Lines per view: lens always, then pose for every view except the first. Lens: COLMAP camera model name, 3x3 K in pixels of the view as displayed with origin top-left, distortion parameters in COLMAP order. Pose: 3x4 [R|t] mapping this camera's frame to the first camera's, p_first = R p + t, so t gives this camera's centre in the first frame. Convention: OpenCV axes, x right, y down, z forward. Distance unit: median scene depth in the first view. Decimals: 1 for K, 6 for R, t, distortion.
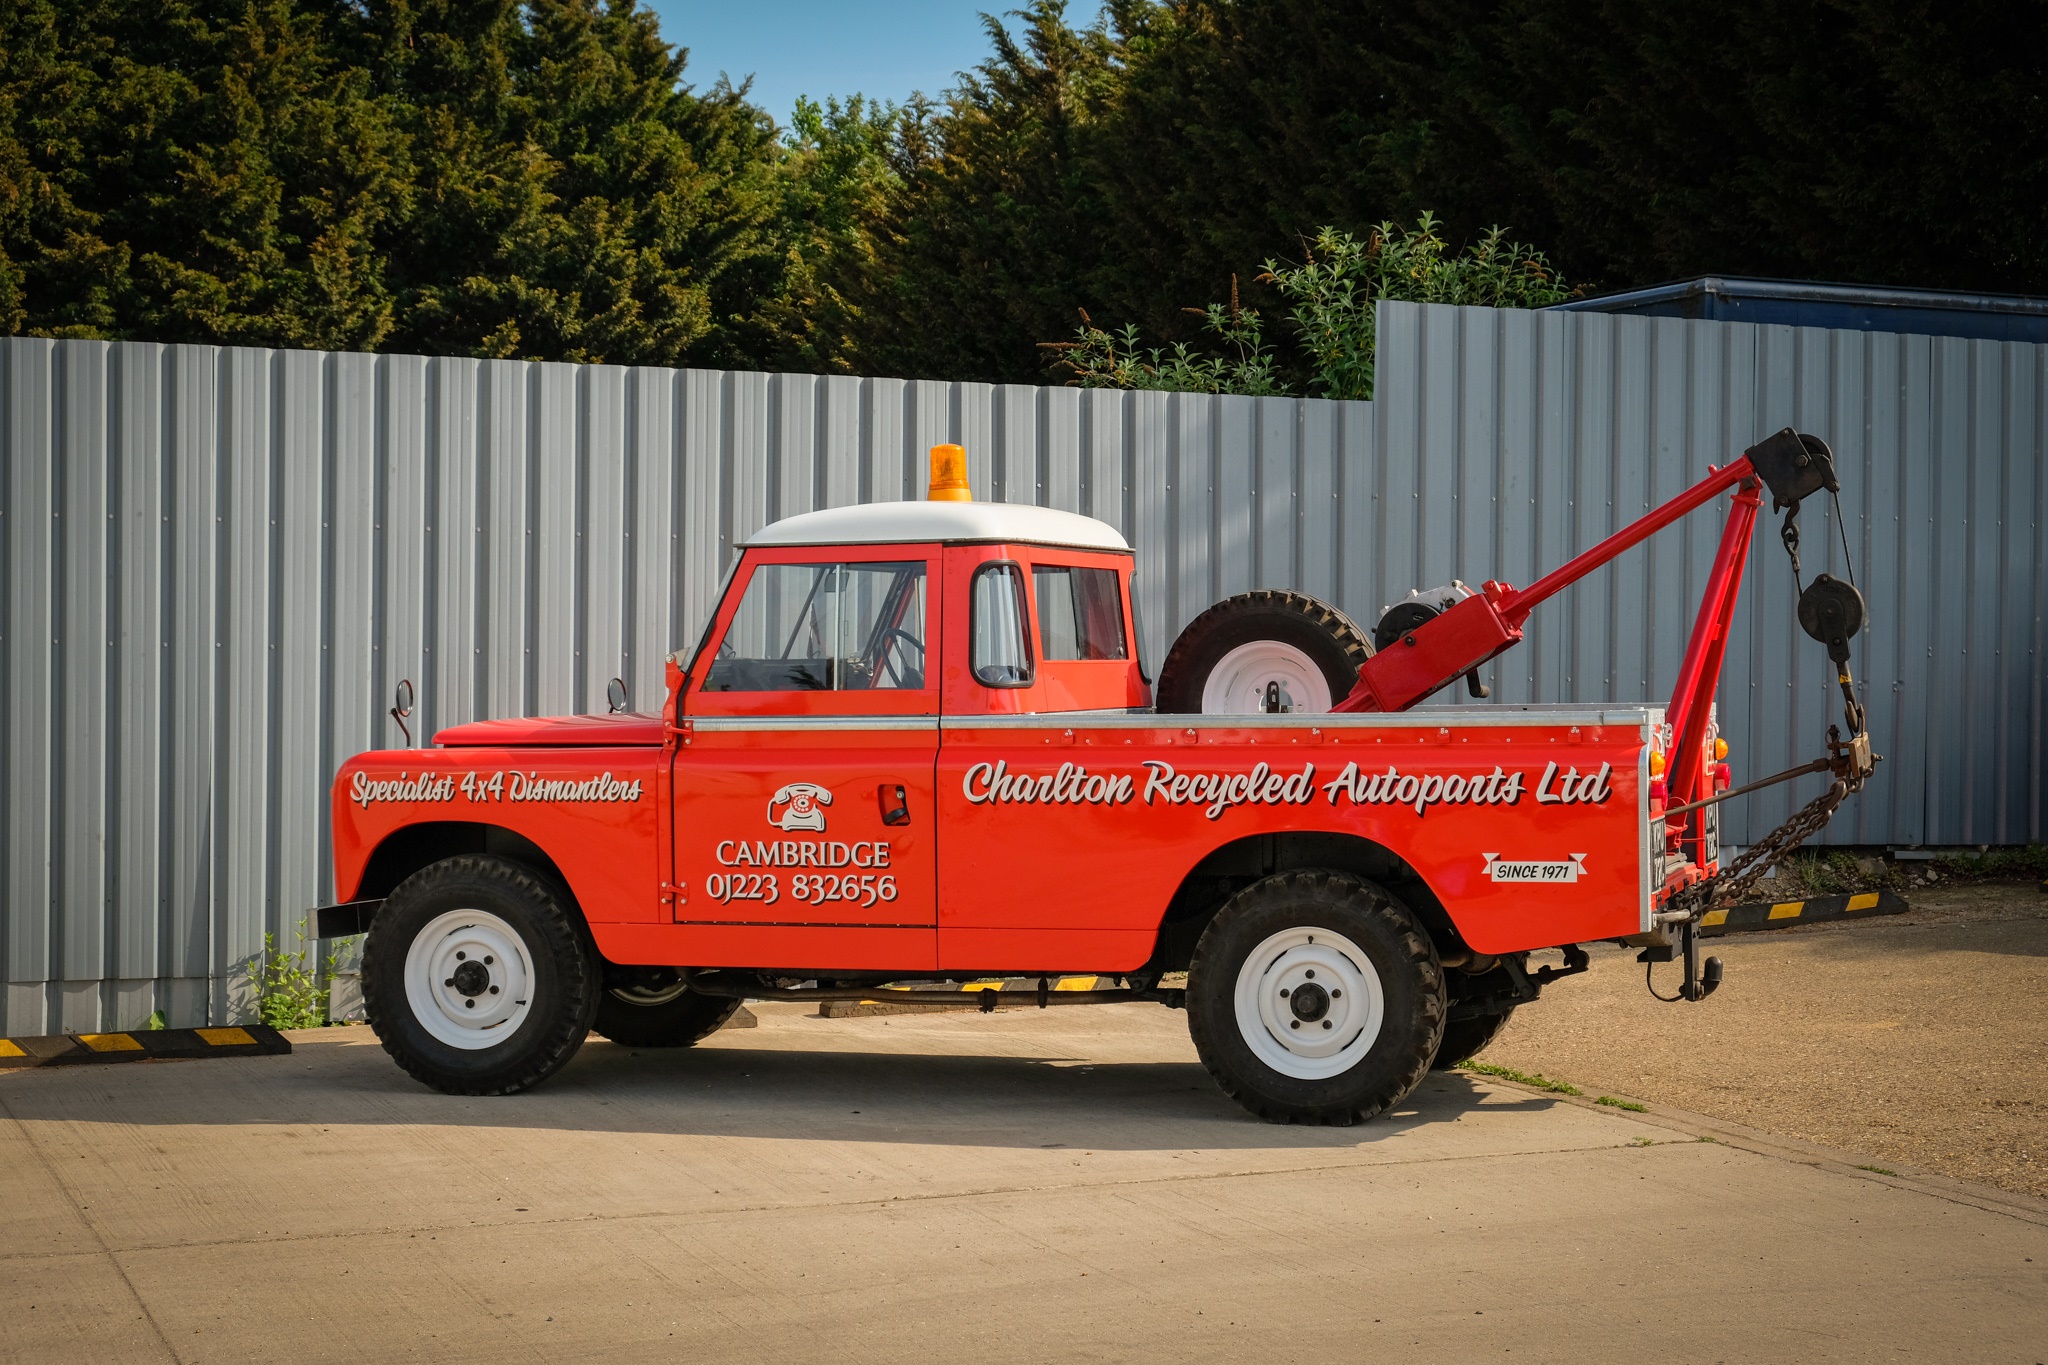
lens RADIAL K [[3197.7, 0, 1058.6], [0, 3197.7, 782.8], [0, 0, 1]] dist [-0.002948, 0.000000]
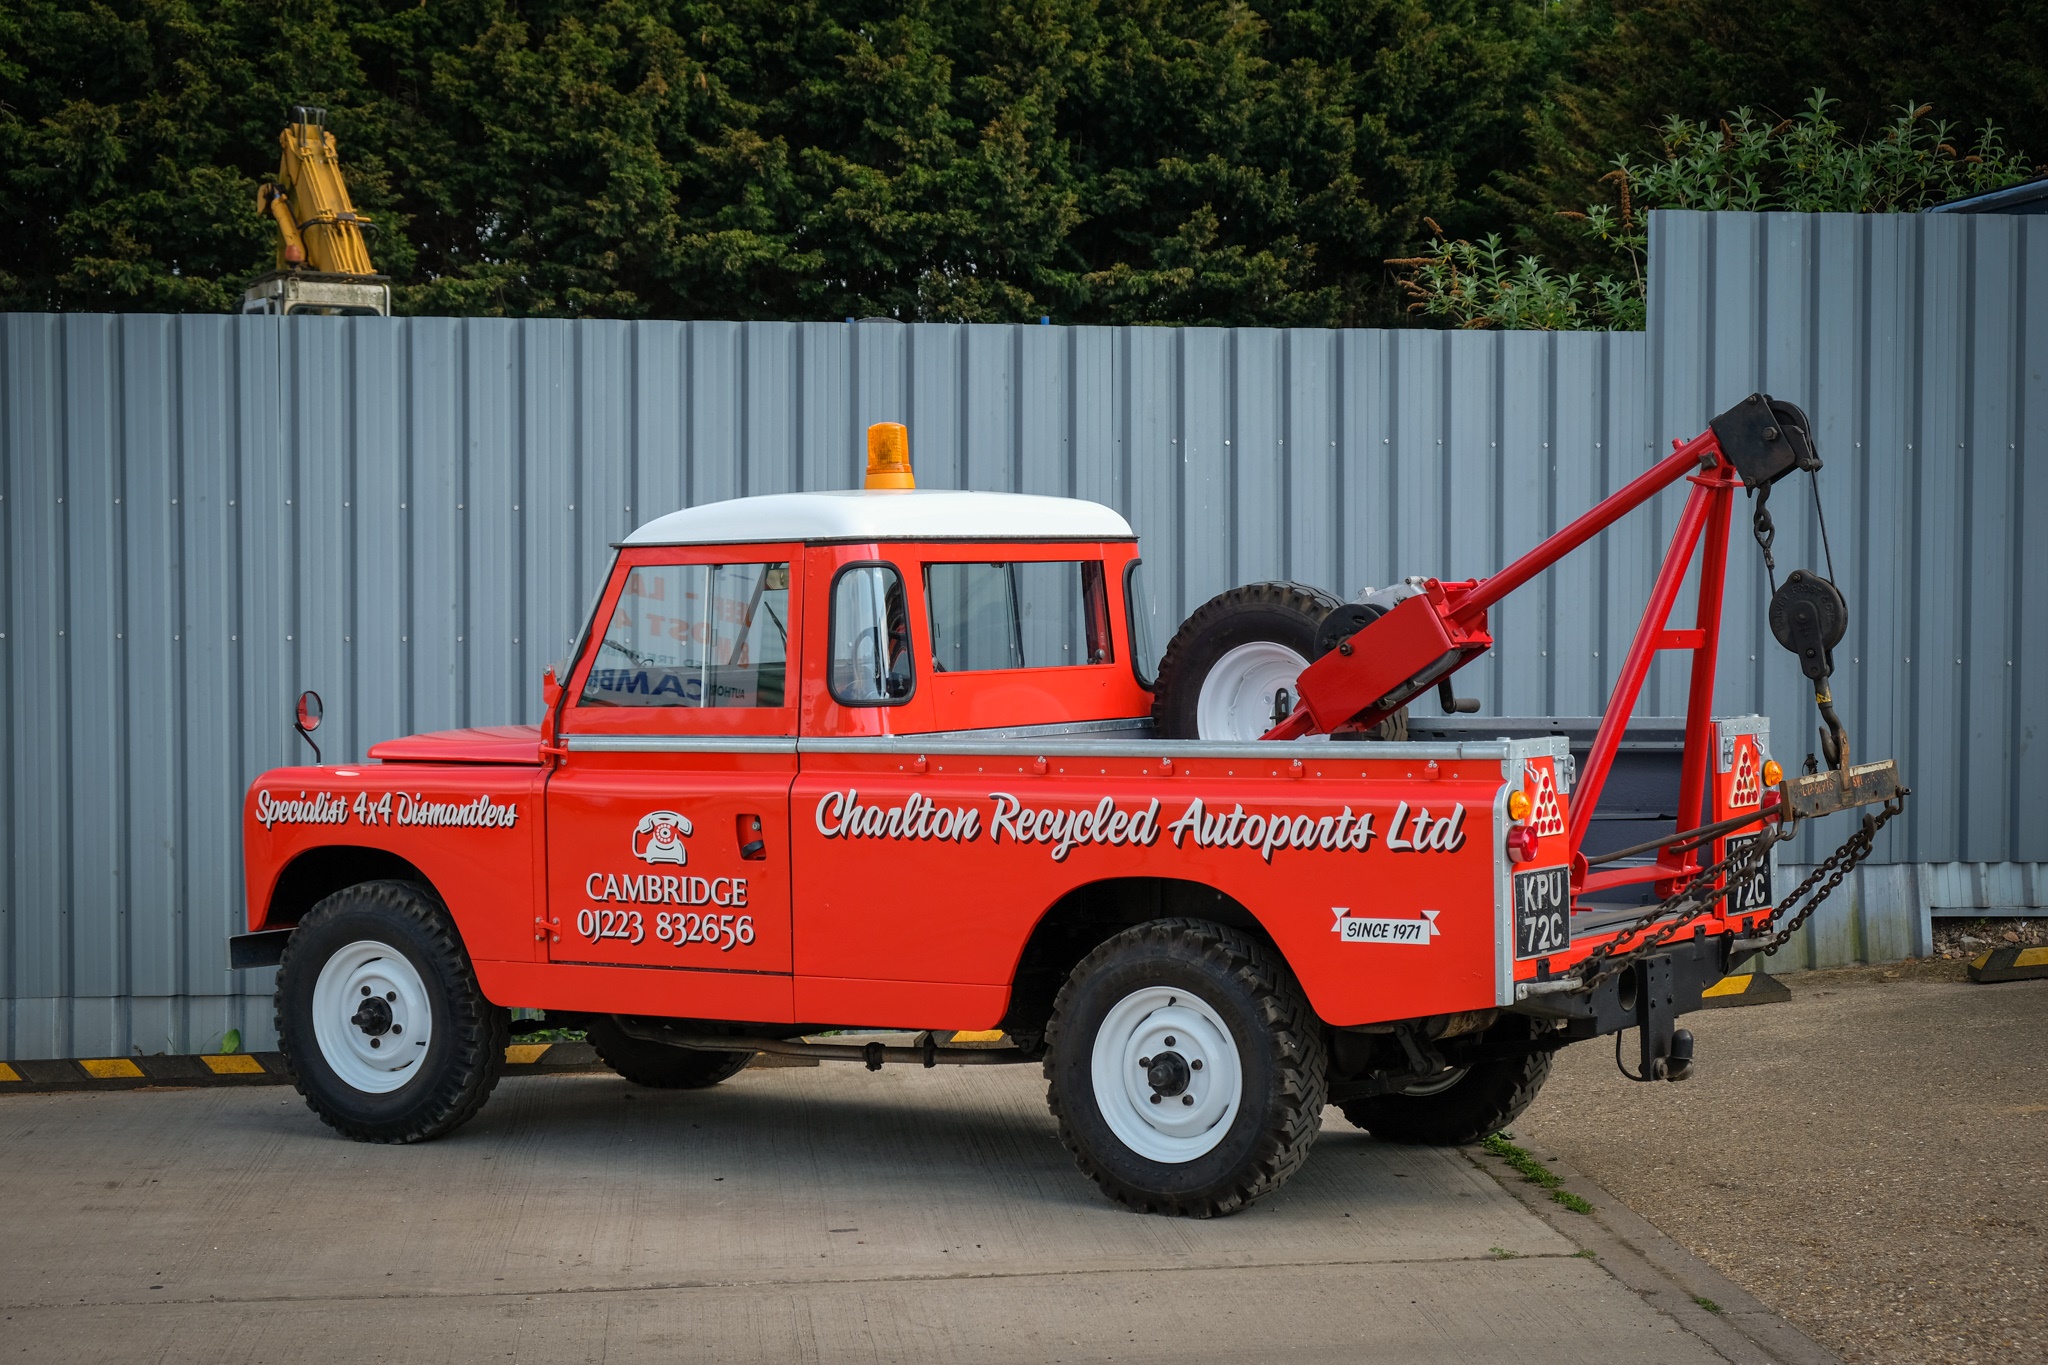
lens RADIAL K [[3723.5, 0, 1023.3], [0, 3723.5, 757.9], [0, 0, 1]] dist [0.028326, 0.000000]
pose [[0.960731, 0.005243, -0.277432, 0.304436], [-0.001974, 0.999925, 0.012061, -0.027374], [0.277474, -0.011040, 0.960670, 0.022783]]
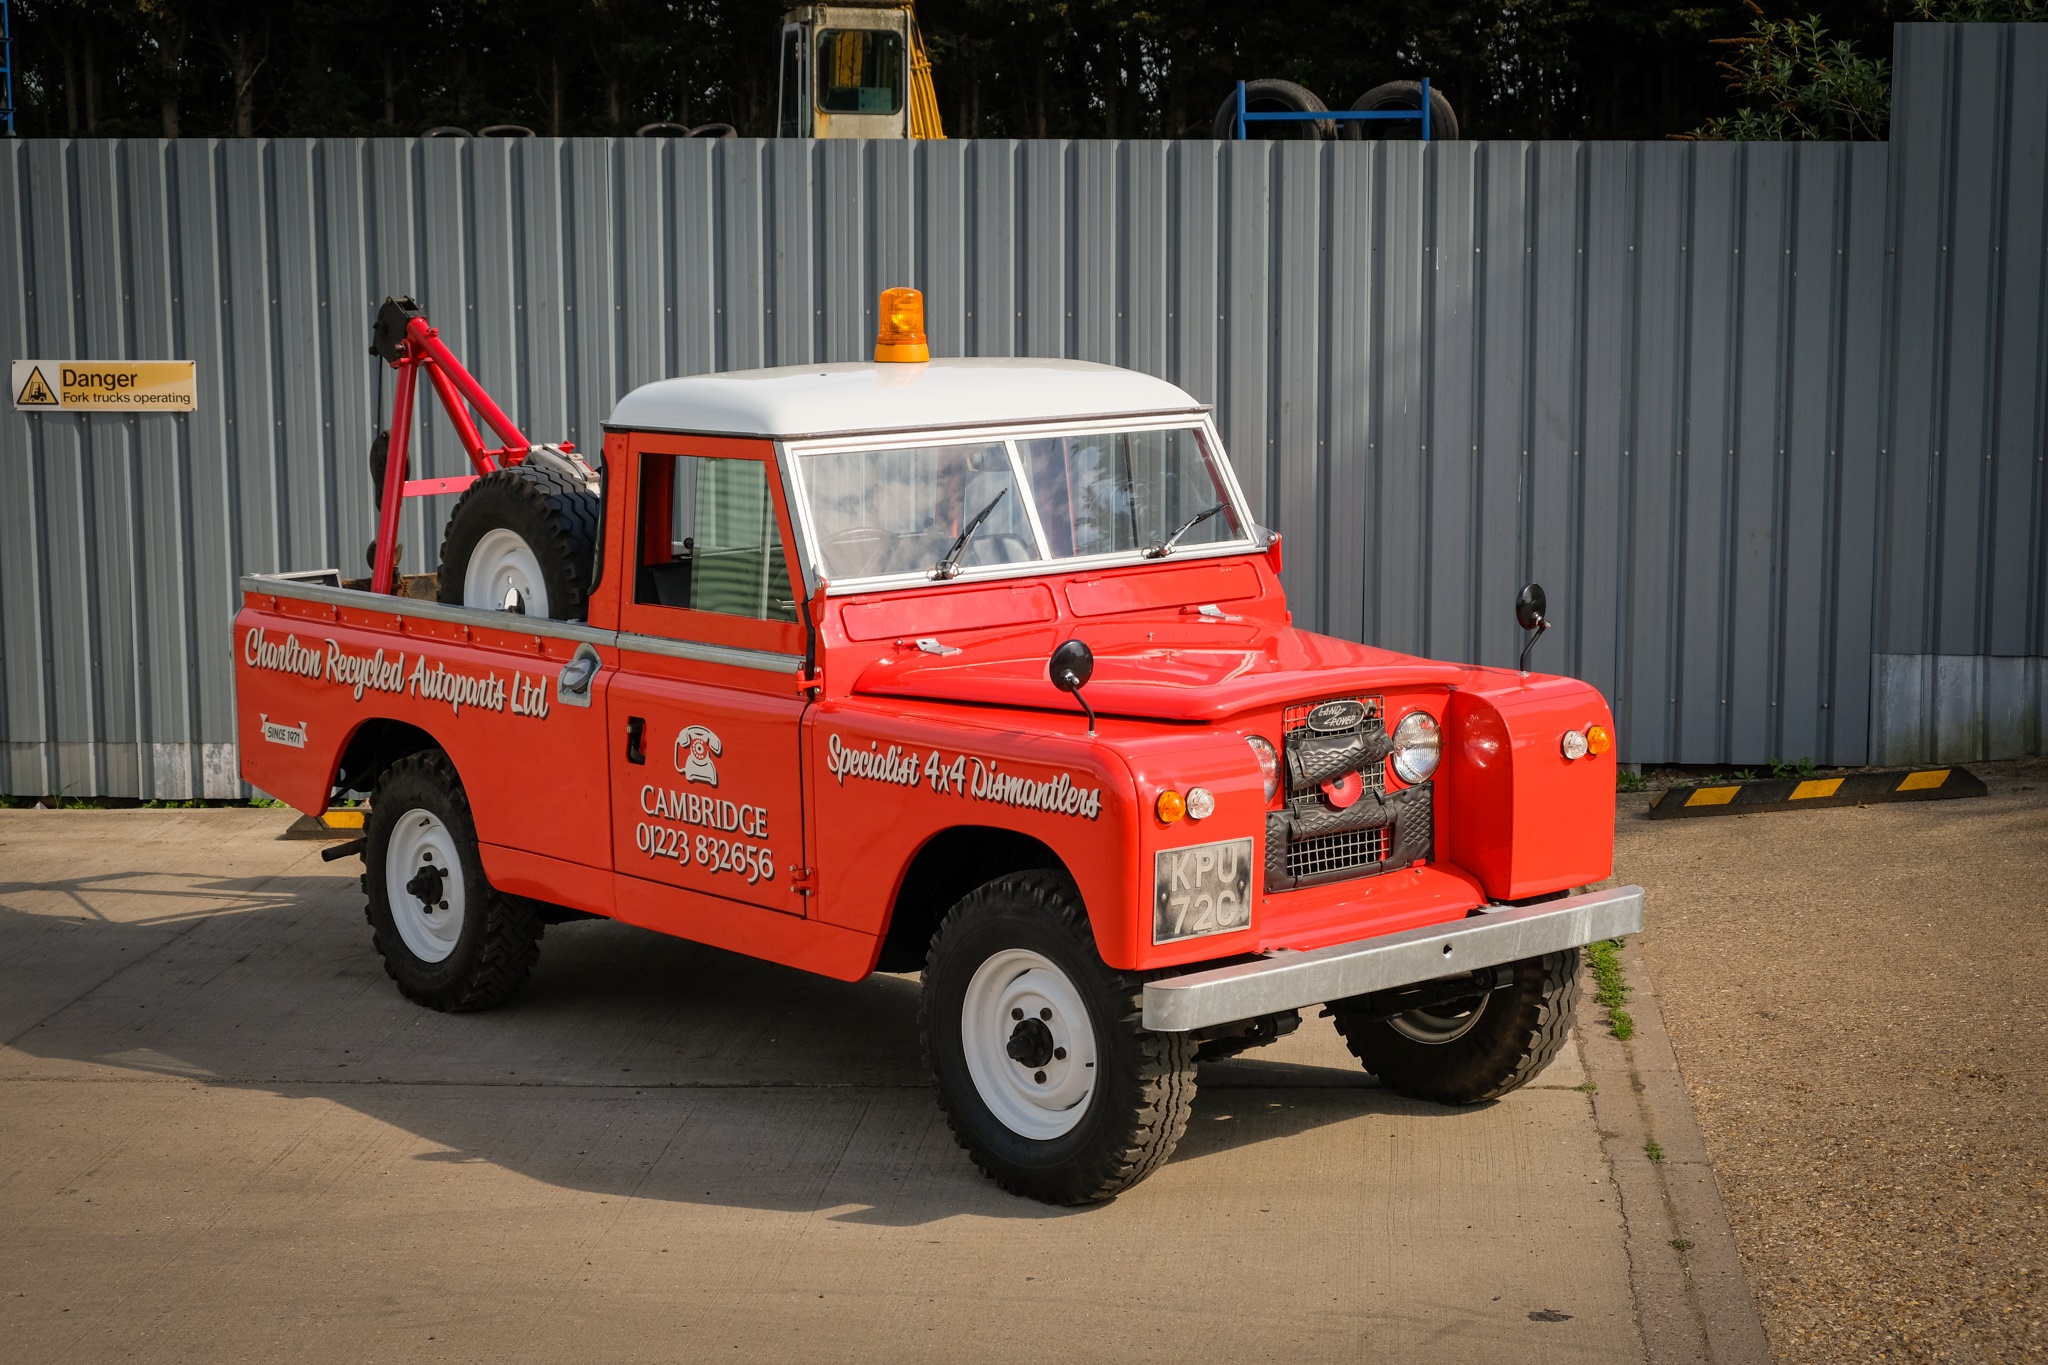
lens RADIAL K [[3517.9, 0, 1024.1], [0, 3517.9, 767.8], [0, 0, 1]] dist [0.004308, 0.000000]
pose [[0.895564, 0.060164, -0.440847, 0.457078], [-0.007114, 0.992625, 0.121016, -0.092208], [0.444876, -0.105241, 0.889387, 0.039342]]
